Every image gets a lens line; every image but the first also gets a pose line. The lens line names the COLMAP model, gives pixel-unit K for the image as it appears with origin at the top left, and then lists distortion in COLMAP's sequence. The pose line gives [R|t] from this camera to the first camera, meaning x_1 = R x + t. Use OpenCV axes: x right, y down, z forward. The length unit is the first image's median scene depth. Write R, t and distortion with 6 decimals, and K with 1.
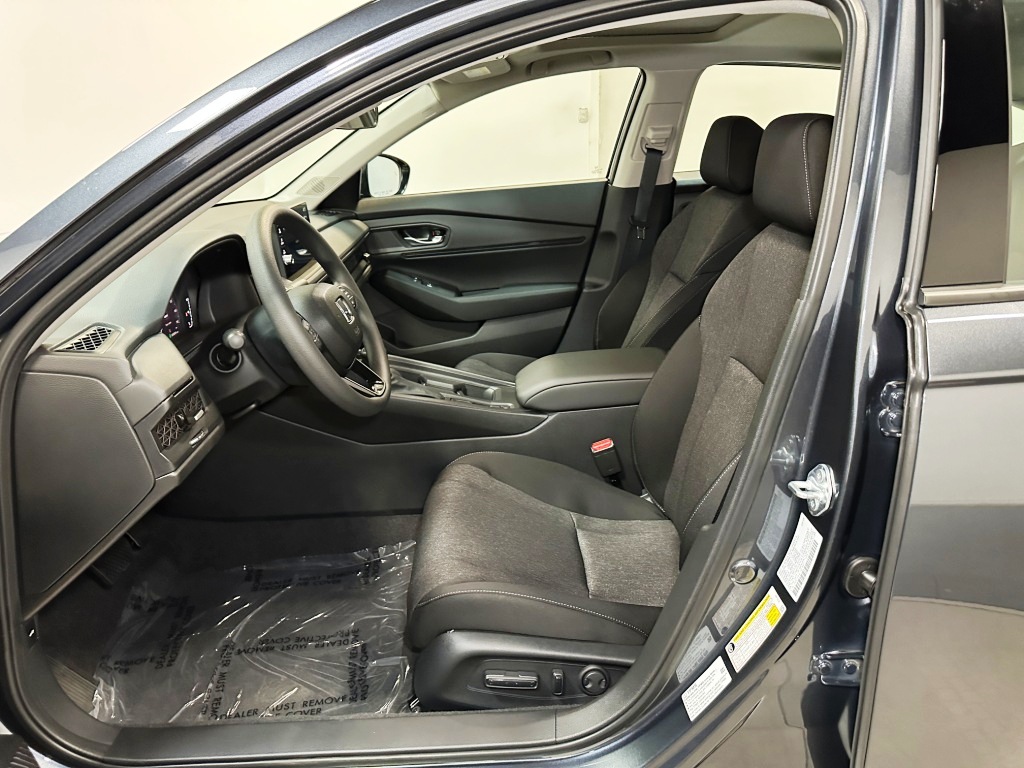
lens RADIAL K [[715.1, 0, 512.0], [0, 715.1, 384.0], [0, 0, 1]] dist [0.096566, -0.149602]
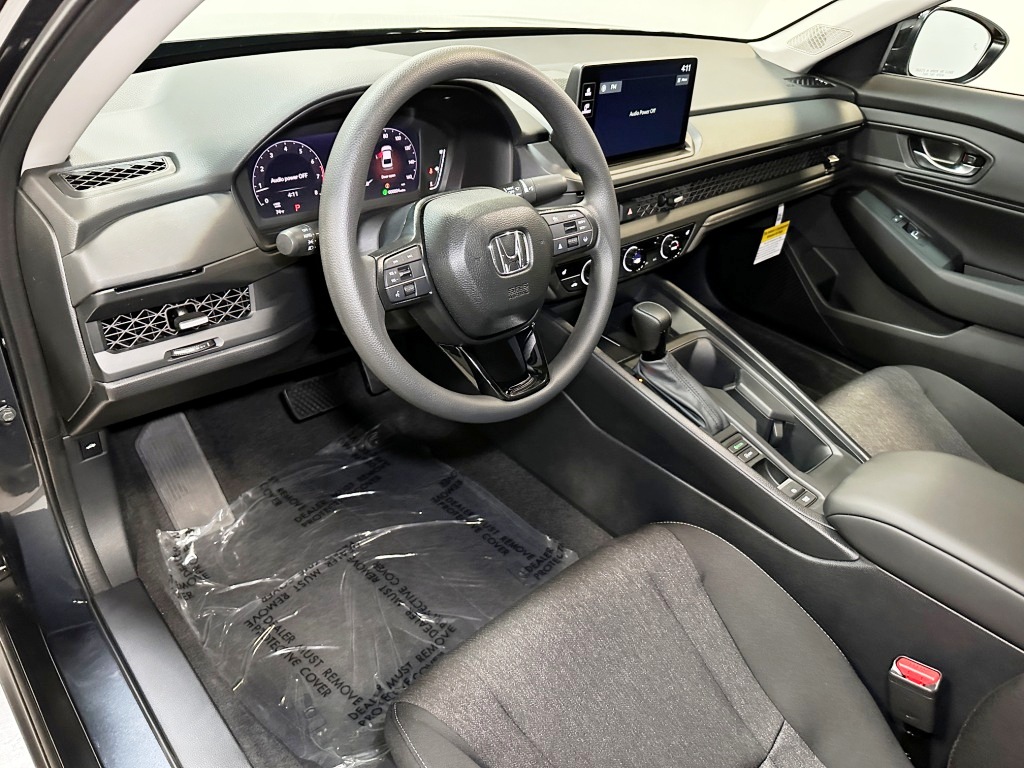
lens RADIAL K [[715.1, 0, 512.0], [0, 715.1, 384.0], [0, 0, 1]] dist [0.096566, -0.149602]
pose [[0.649226, 0.496360, -0.576309, 0.096462], [-0.365632, 0.868086, 0.335767, -0.116662], [0.666947, -0.007271, 0.745069, 0.303364]]
